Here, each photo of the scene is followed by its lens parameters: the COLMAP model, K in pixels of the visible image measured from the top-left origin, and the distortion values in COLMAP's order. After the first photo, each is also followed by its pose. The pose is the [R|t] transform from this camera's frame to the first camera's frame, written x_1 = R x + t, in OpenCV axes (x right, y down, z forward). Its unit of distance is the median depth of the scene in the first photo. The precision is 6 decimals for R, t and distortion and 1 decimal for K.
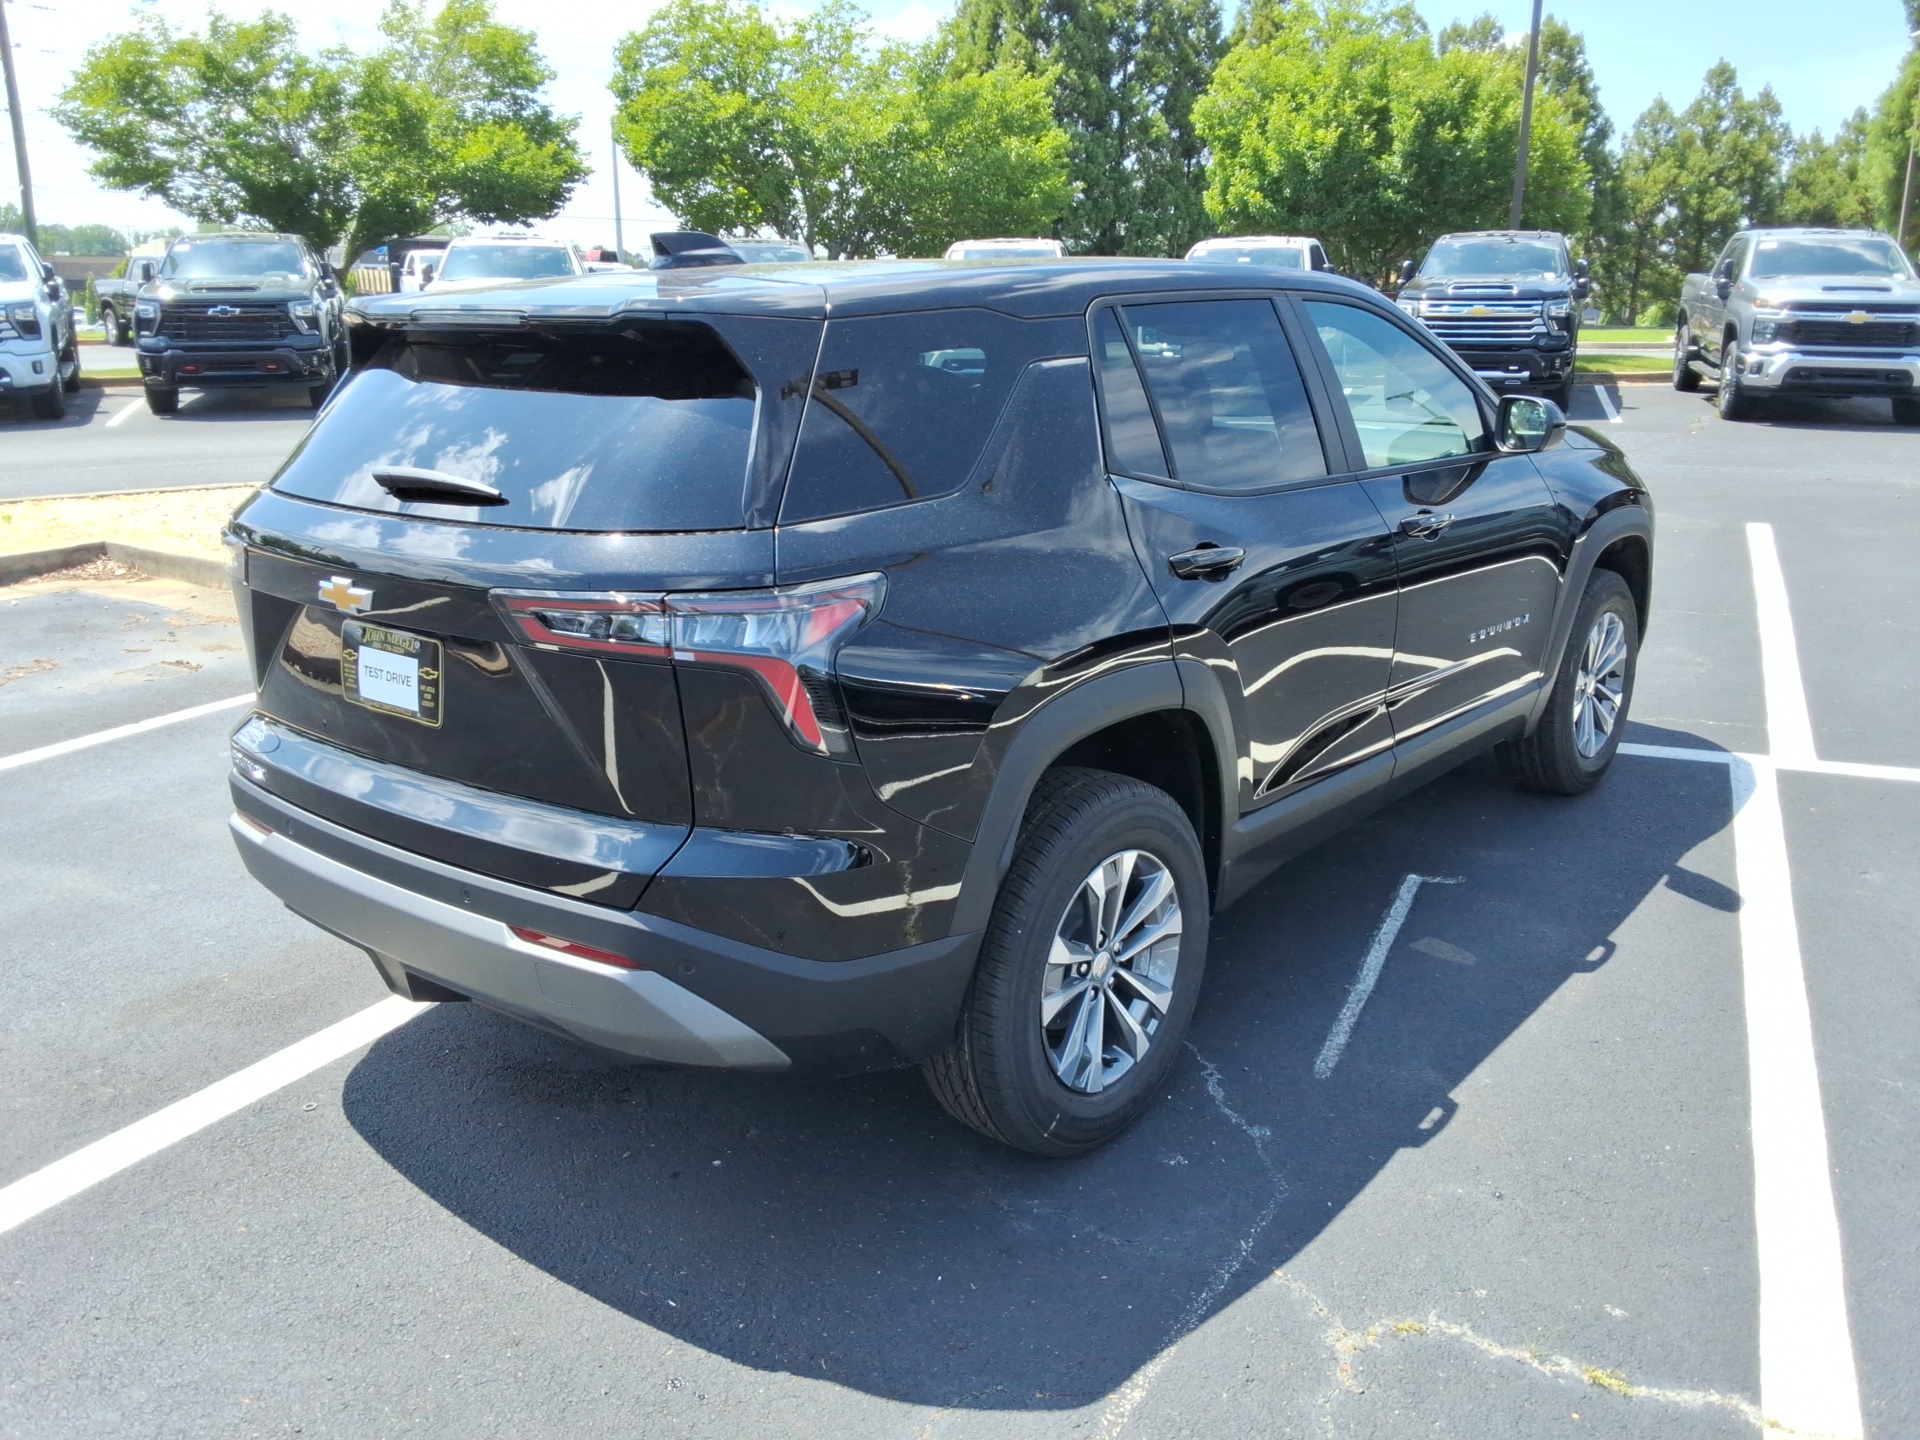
lens RADIAL K [[1554.8, 0, 985.2], [0, 1554.8, 719.8], [0, 0, 1]] dist [0.093592, -0.149918]
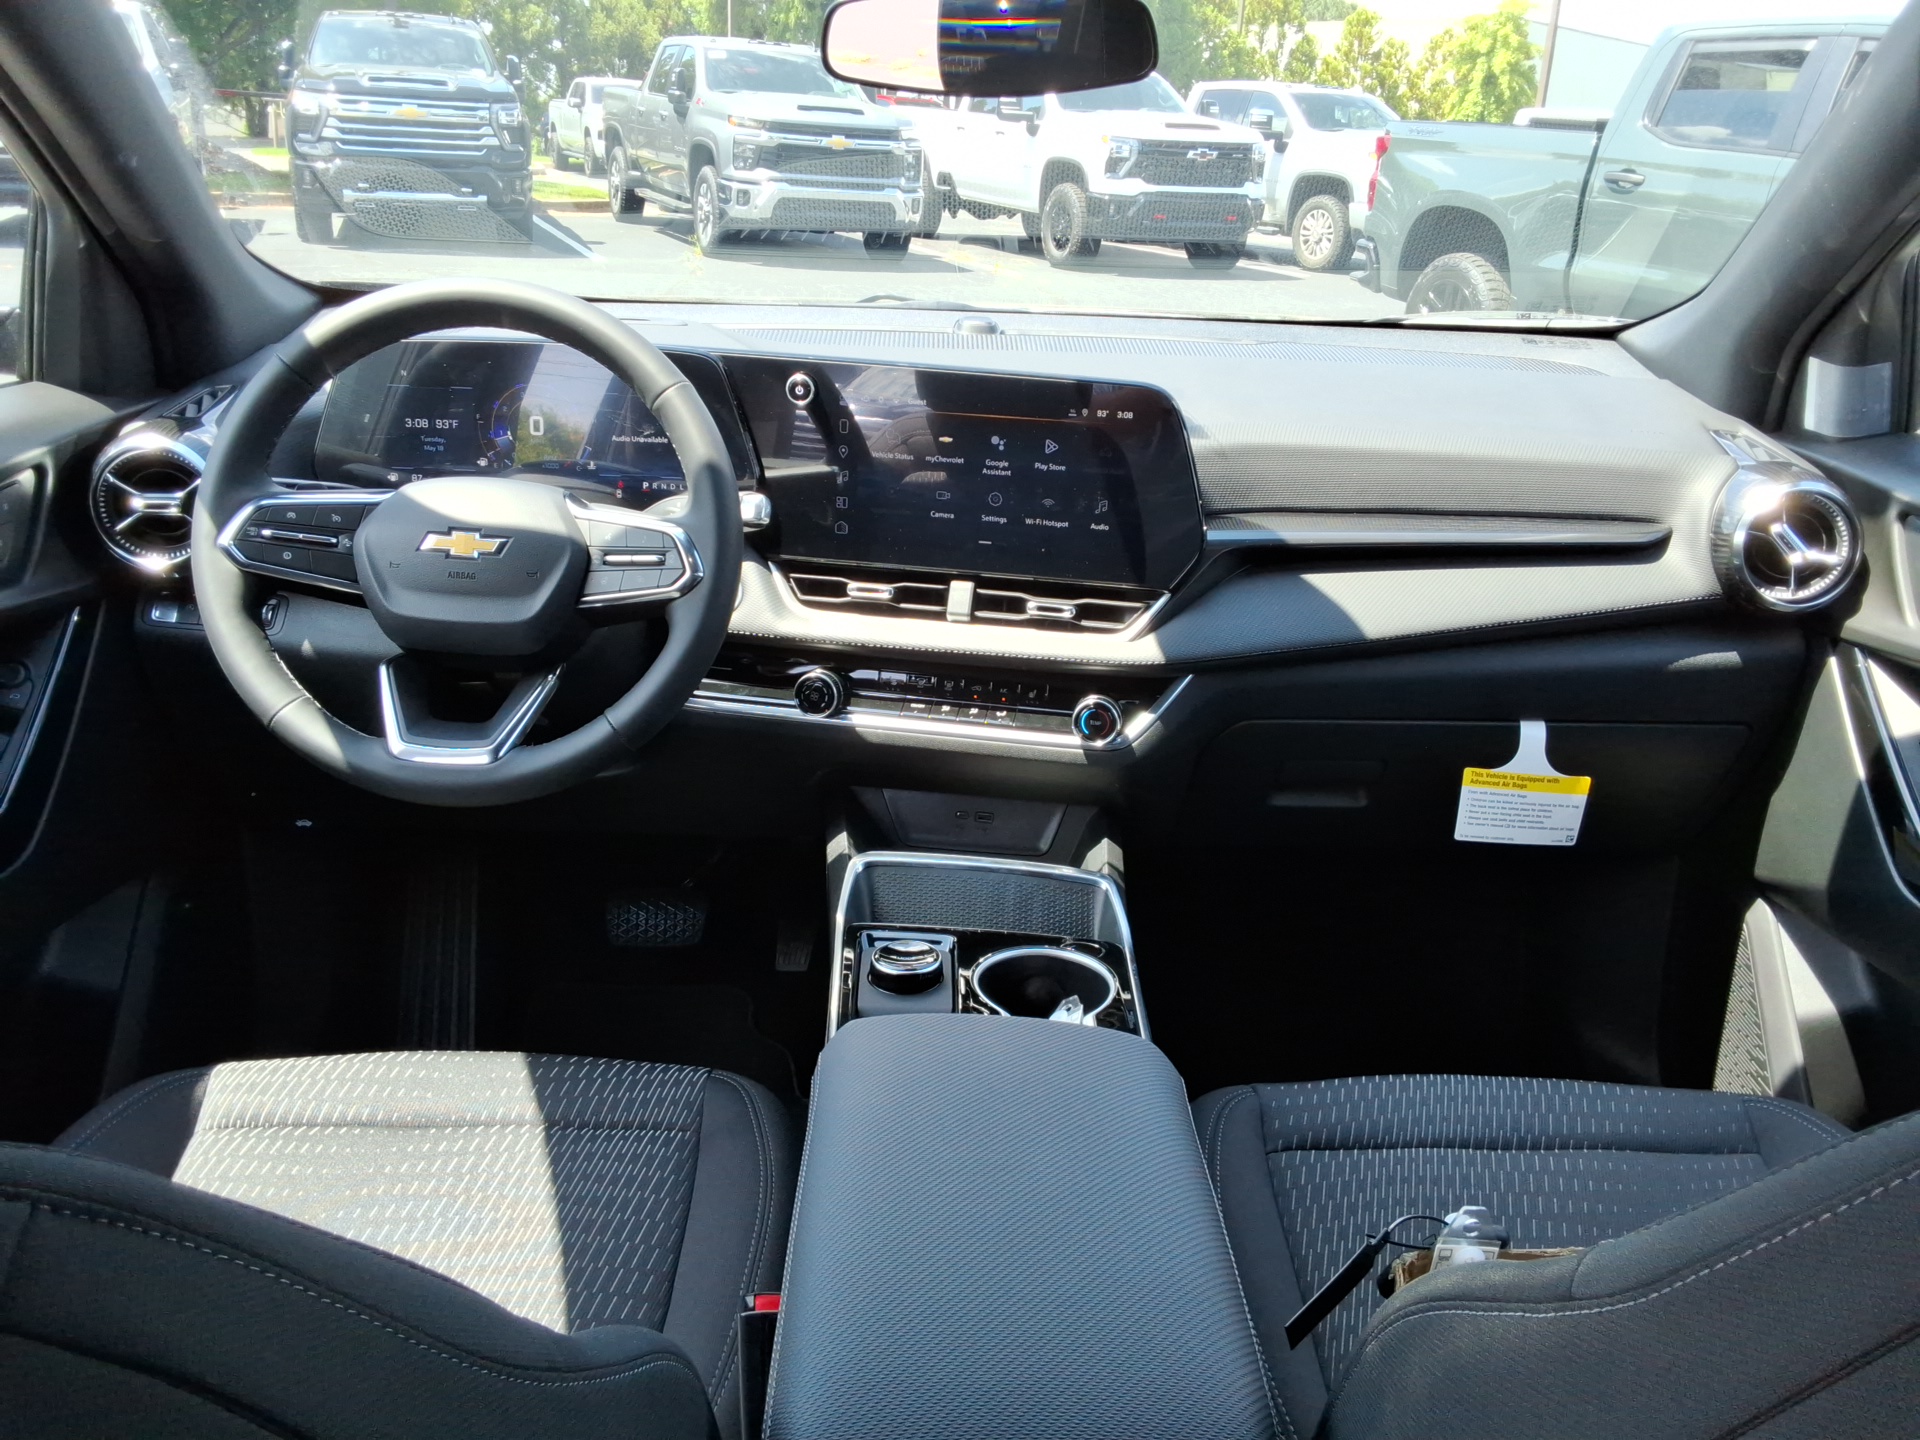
lens RADIAL K [[1554.8, 0, 971.2], [0, 1554.8, 700.1], [0, 0, 1]] dist [0.093592, -0.149918]
pose [[0.763390, -0.183690, 0.619269, -0.004248], [0.126976, 0.982681, 0.134960, -0.036918], [-0.633335, -0.024395, 0.773493, 0.174150]]
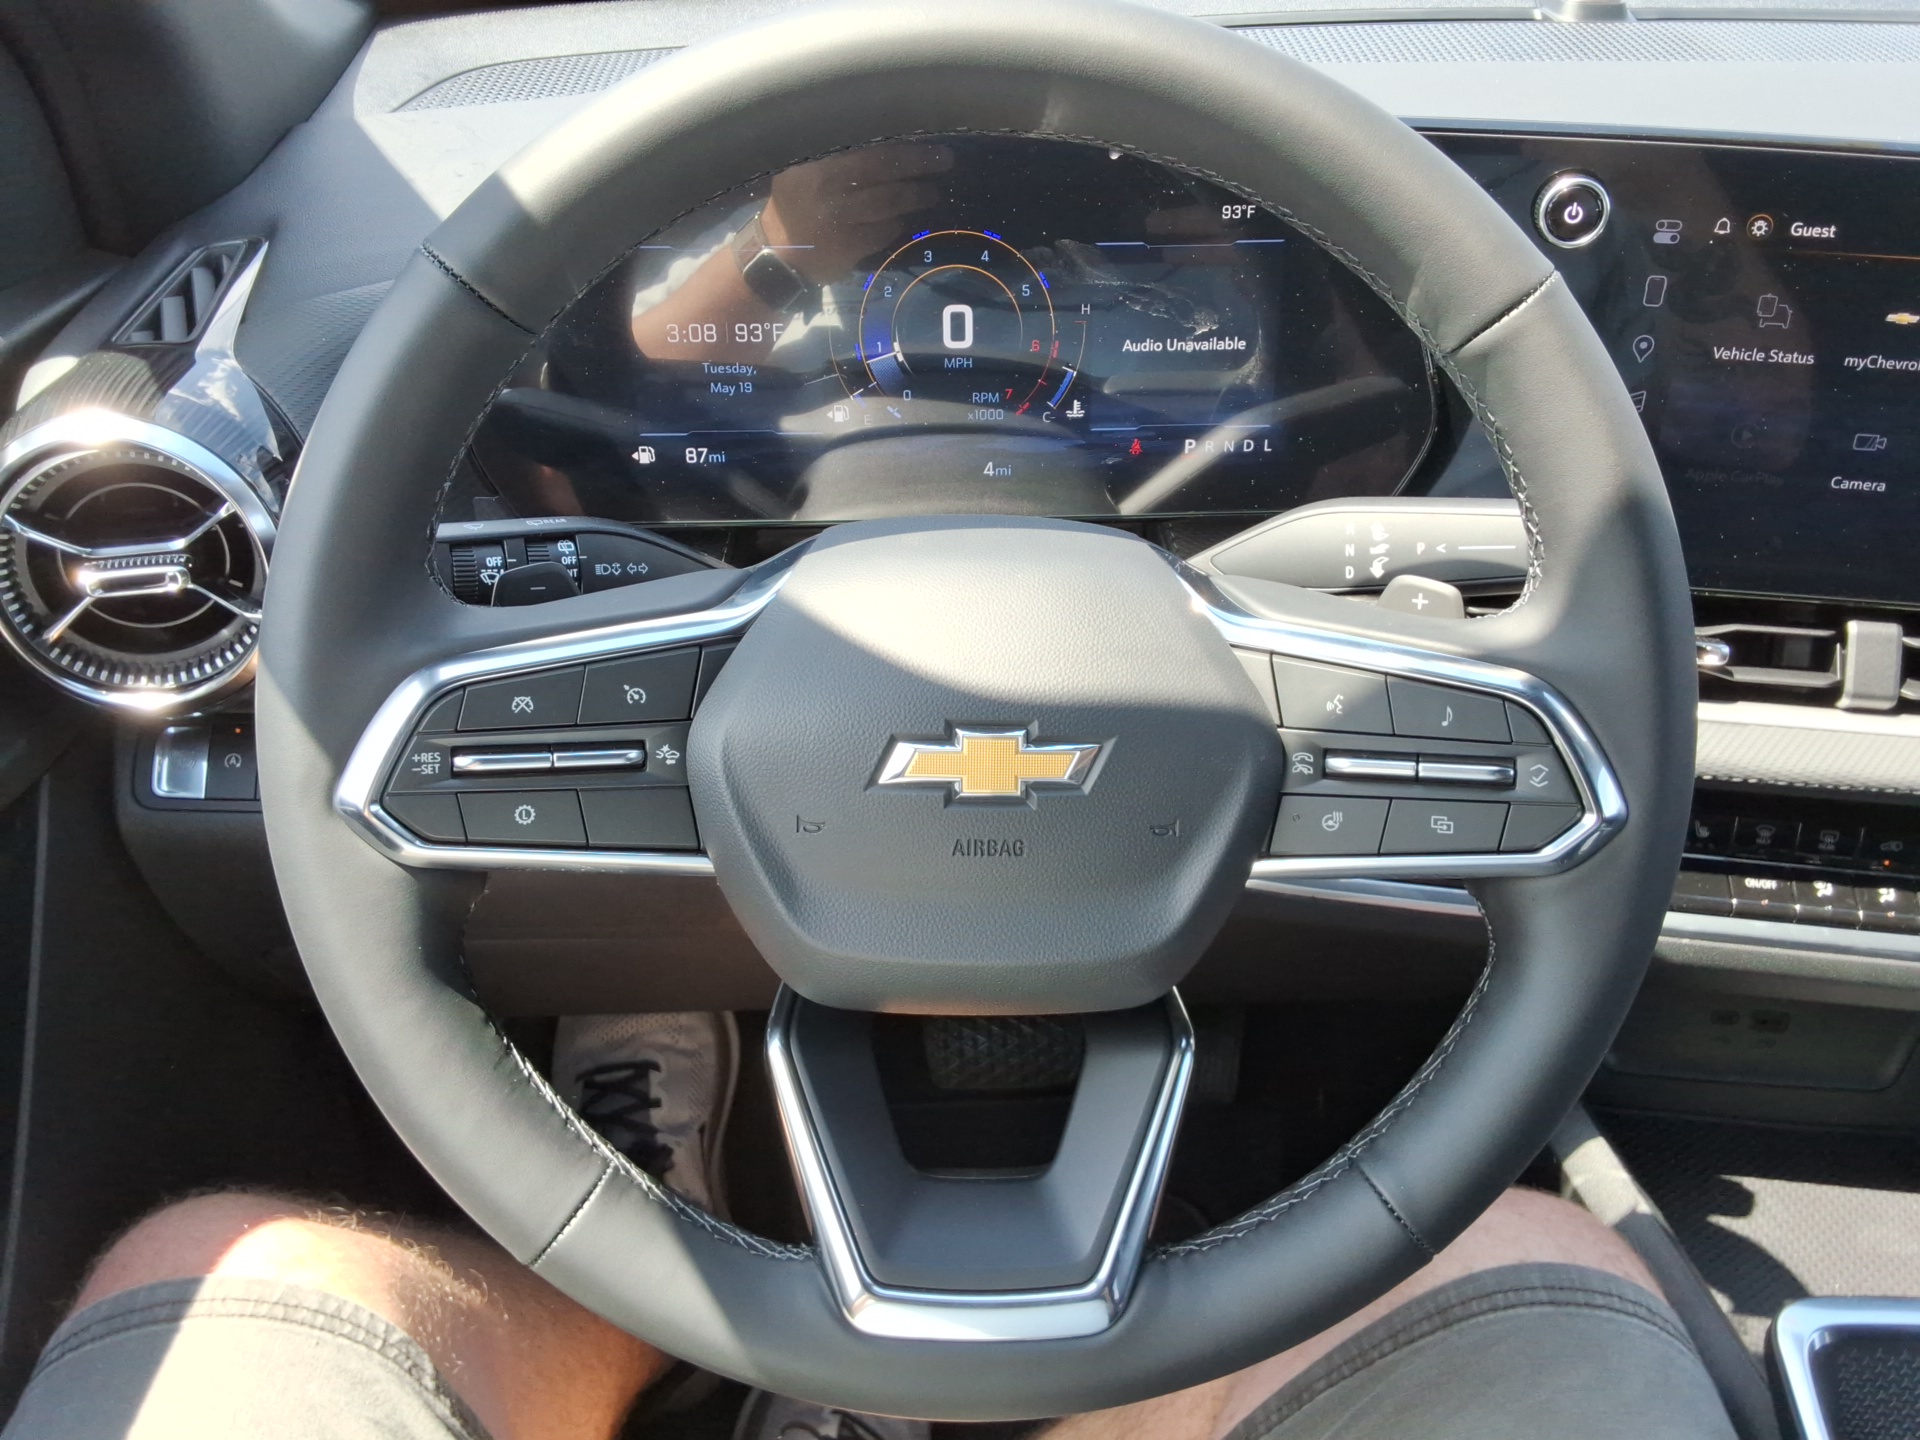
lens RADIAL K [[1554.8, 0, 981.0], [0, 1554.8, 715.0], [0, 0, 1]] dist [0.093592, -0.149918]
pose [[0.742460, -0.347444, 0.572745, 0.004446], [0.162330, 0.922814, 0.349375, -0.043916], [-0.649925, -0.166423, 0.741553, 0.208379]]
